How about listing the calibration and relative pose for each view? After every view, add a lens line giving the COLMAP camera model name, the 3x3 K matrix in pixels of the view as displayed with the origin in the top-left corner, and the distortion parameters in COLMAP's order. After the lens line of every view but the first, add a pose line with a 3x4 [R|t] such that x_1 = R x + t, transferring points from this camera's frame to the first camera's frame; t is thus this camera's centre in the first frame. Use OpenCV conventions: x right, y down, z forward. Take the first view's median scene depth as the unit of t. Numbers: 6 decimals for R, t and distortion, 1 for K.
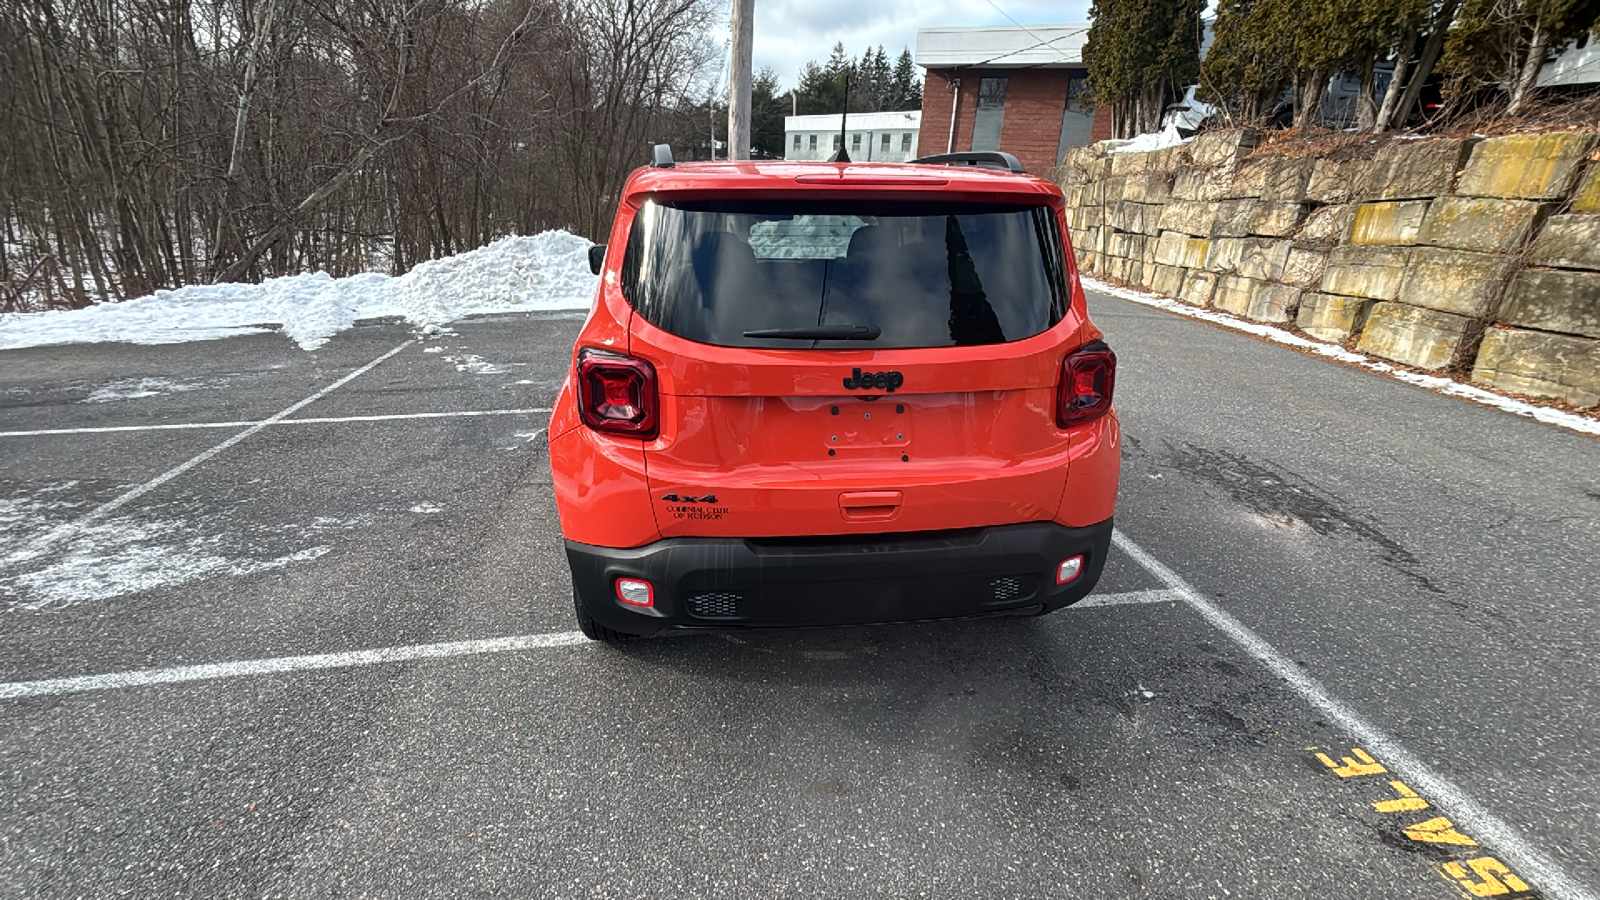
lens RADIAL K [[740.0, 0, 799.7], [0, 740.0, 448.8], [0, 0, 1]] dist [-0.009750, 0.005635]
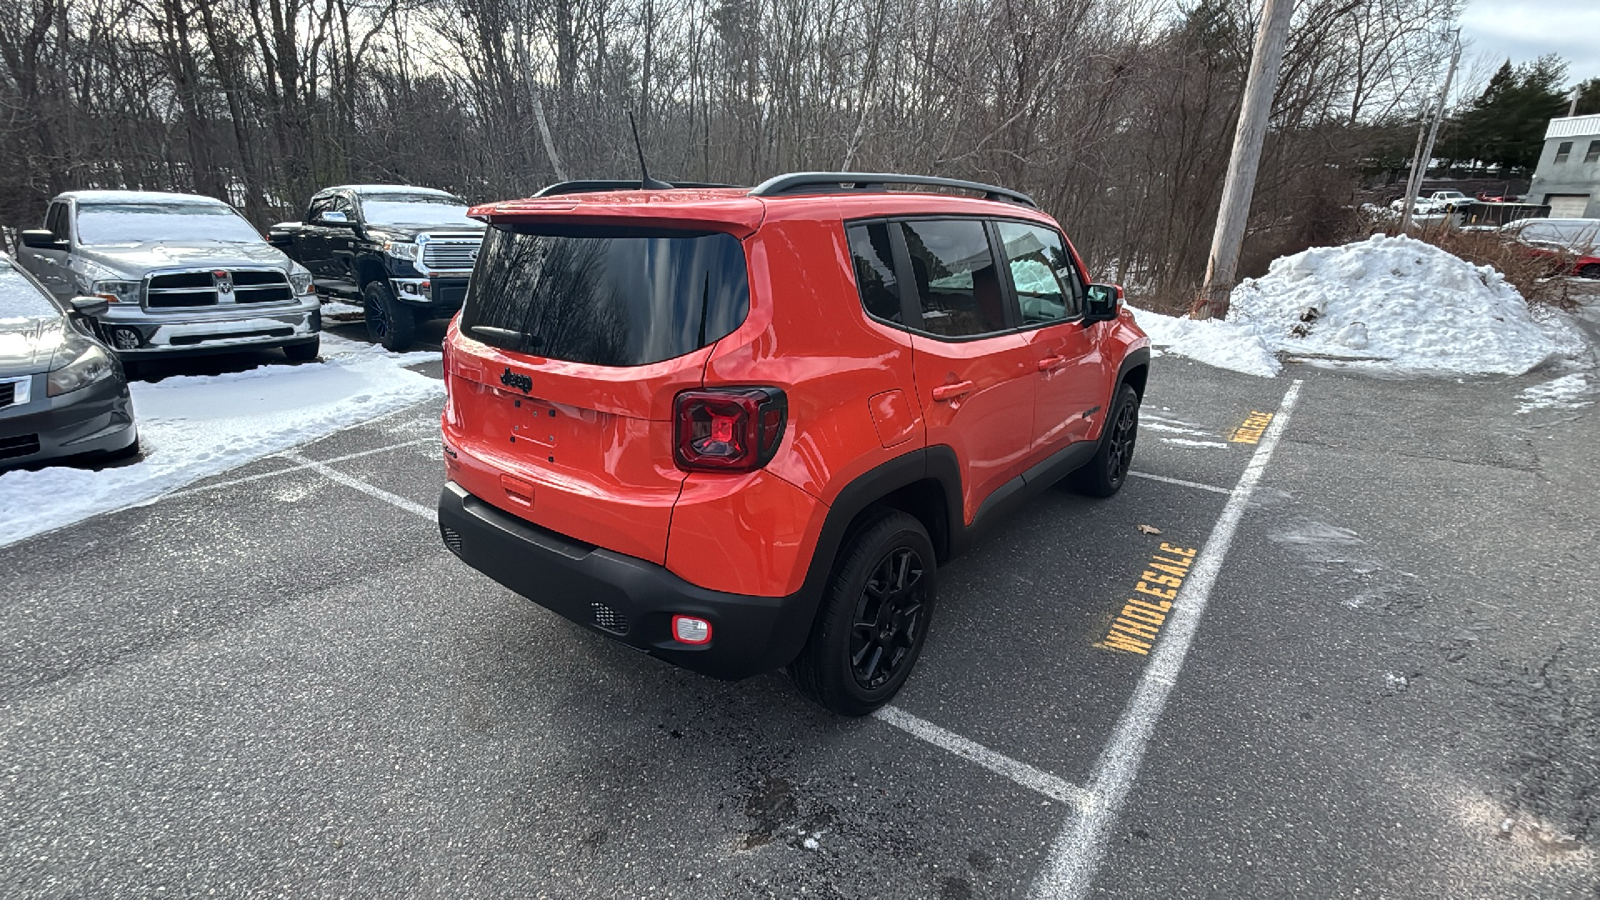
lens RADIAL K [[740.0, 0, 795.6], [0, 740.0, 450.7], [0, 0, 1]] dist [-0.009750, 0.005635]
pose [[0.694045, 0.206844, -0.689578, 0.247788], [-0.231935, 0.971011, 0.057824, -0.031526], [0.681548, 0.119805, 0.721899, 0.099071]]
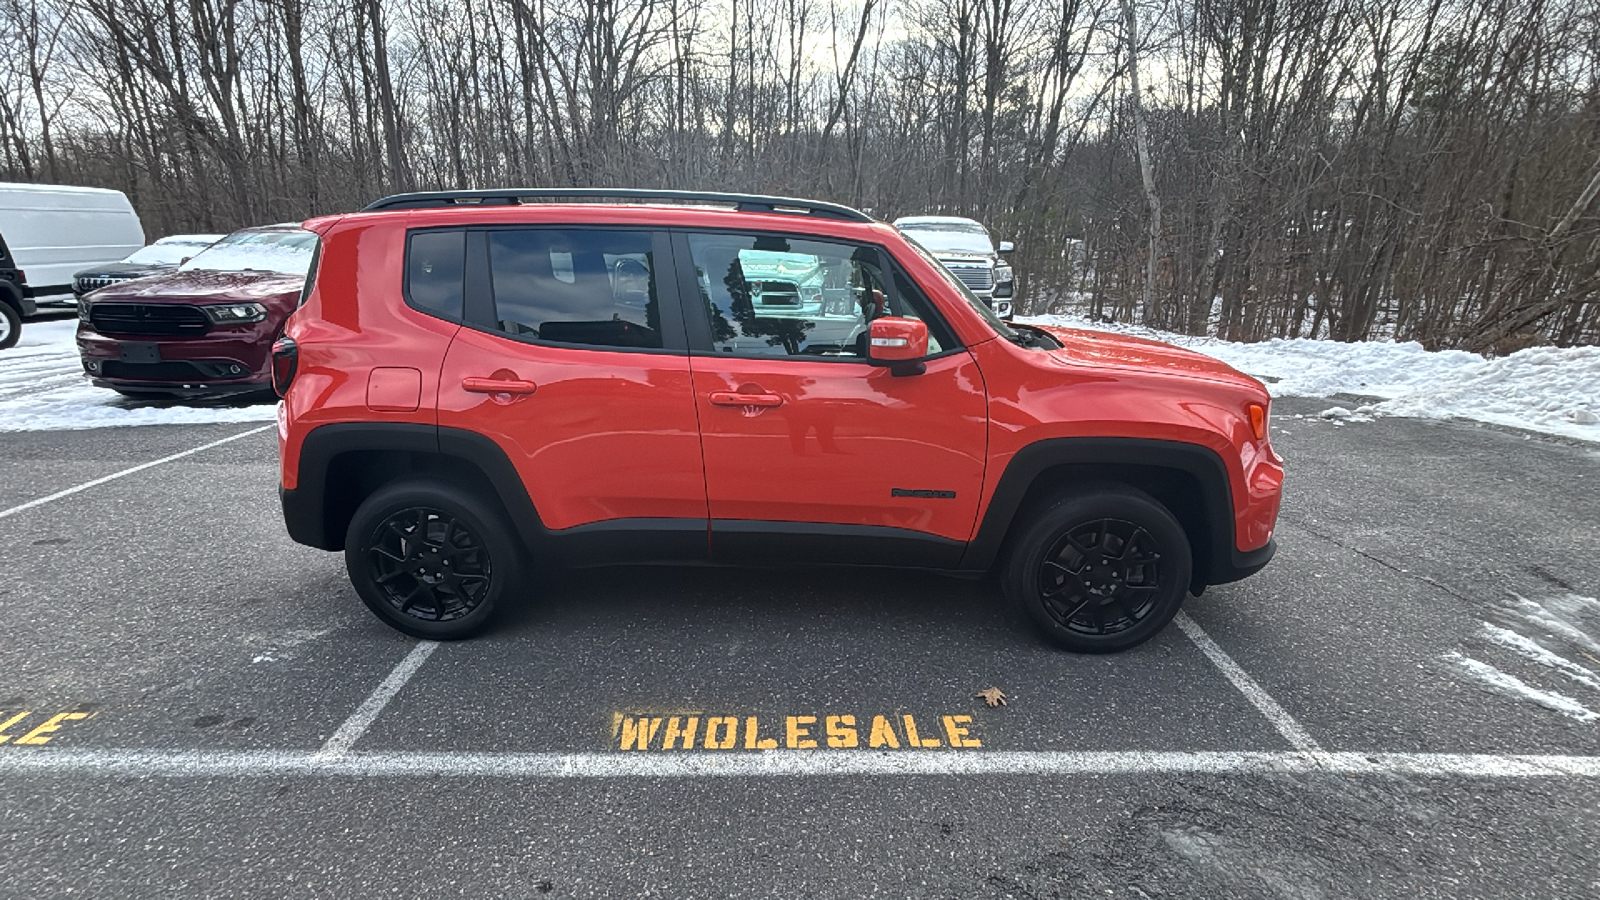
lens RADIAL K [[740.0, 0, 798.7], [0, 740.0, 458.0], [0, 0, 1]] dist [-0.009750, 0.005635]
pose [[-0.159176, 0.258653, -0.952765, 0.360360], [-0.333453, 0.894269, 0.298482, -0.149985], [0.929232, 0.365214, -0.056098, 0.464052]]
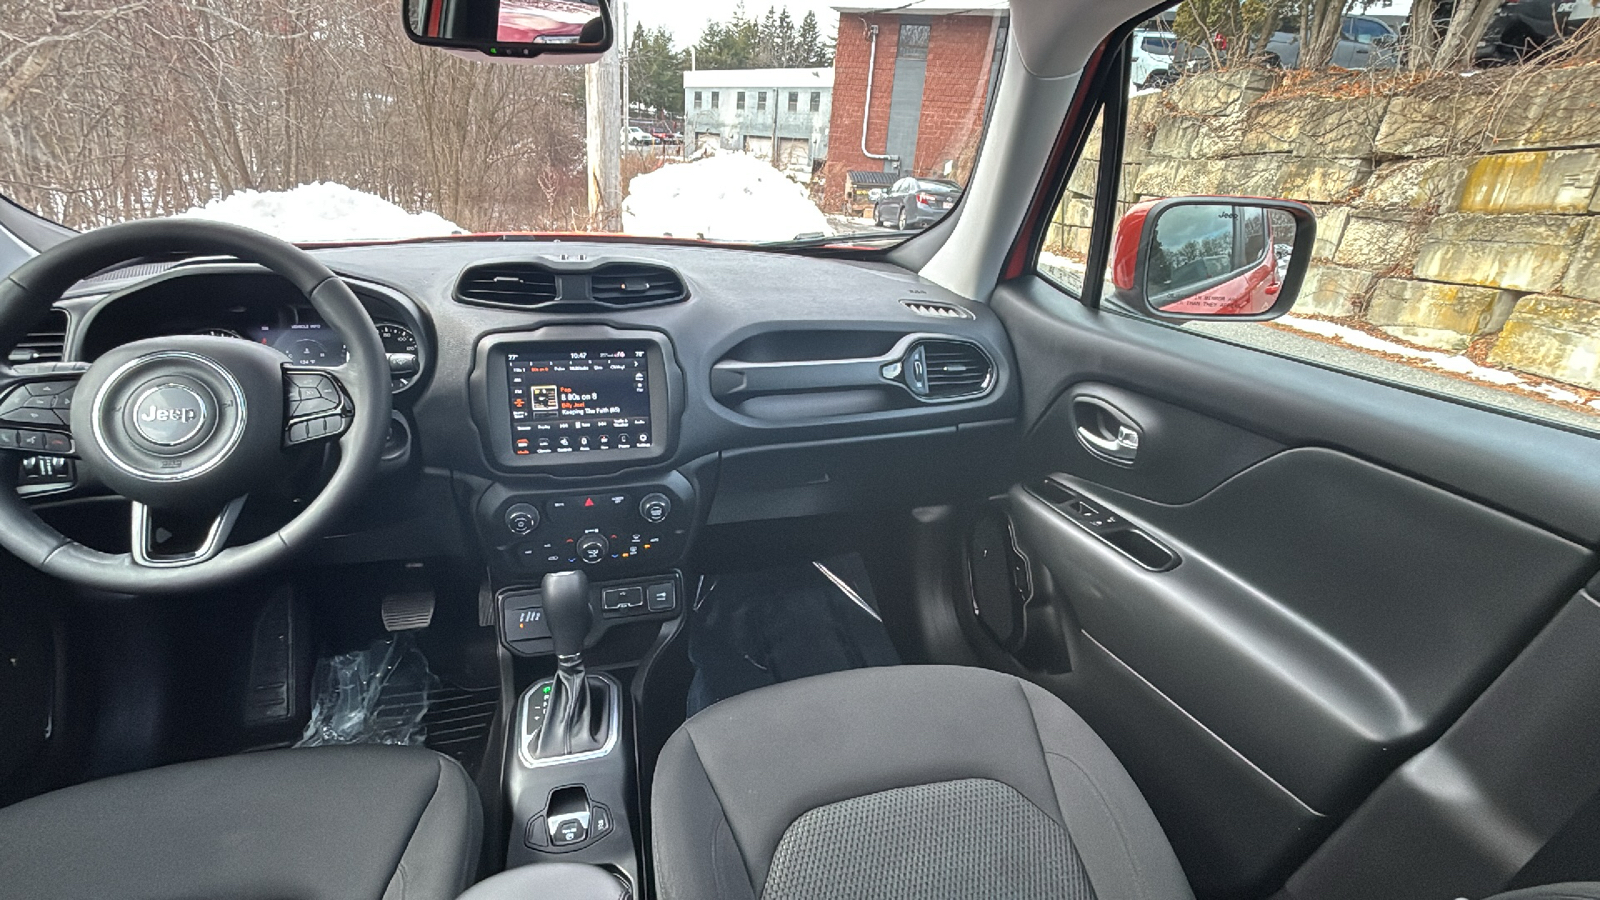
lens RADIAL K [[740.0, 0, 793.9], [0, 740.0, 446.6], [0, 0, 1]] dist [-0.009750, 0.005635]
pose [[0.993422, -0.027568, 0.111141, 0.007848], [0.023347, 0.998962, 0.039105, -0.094615], [-0.112103, -0.036253, 0.993035, 0.359102]]
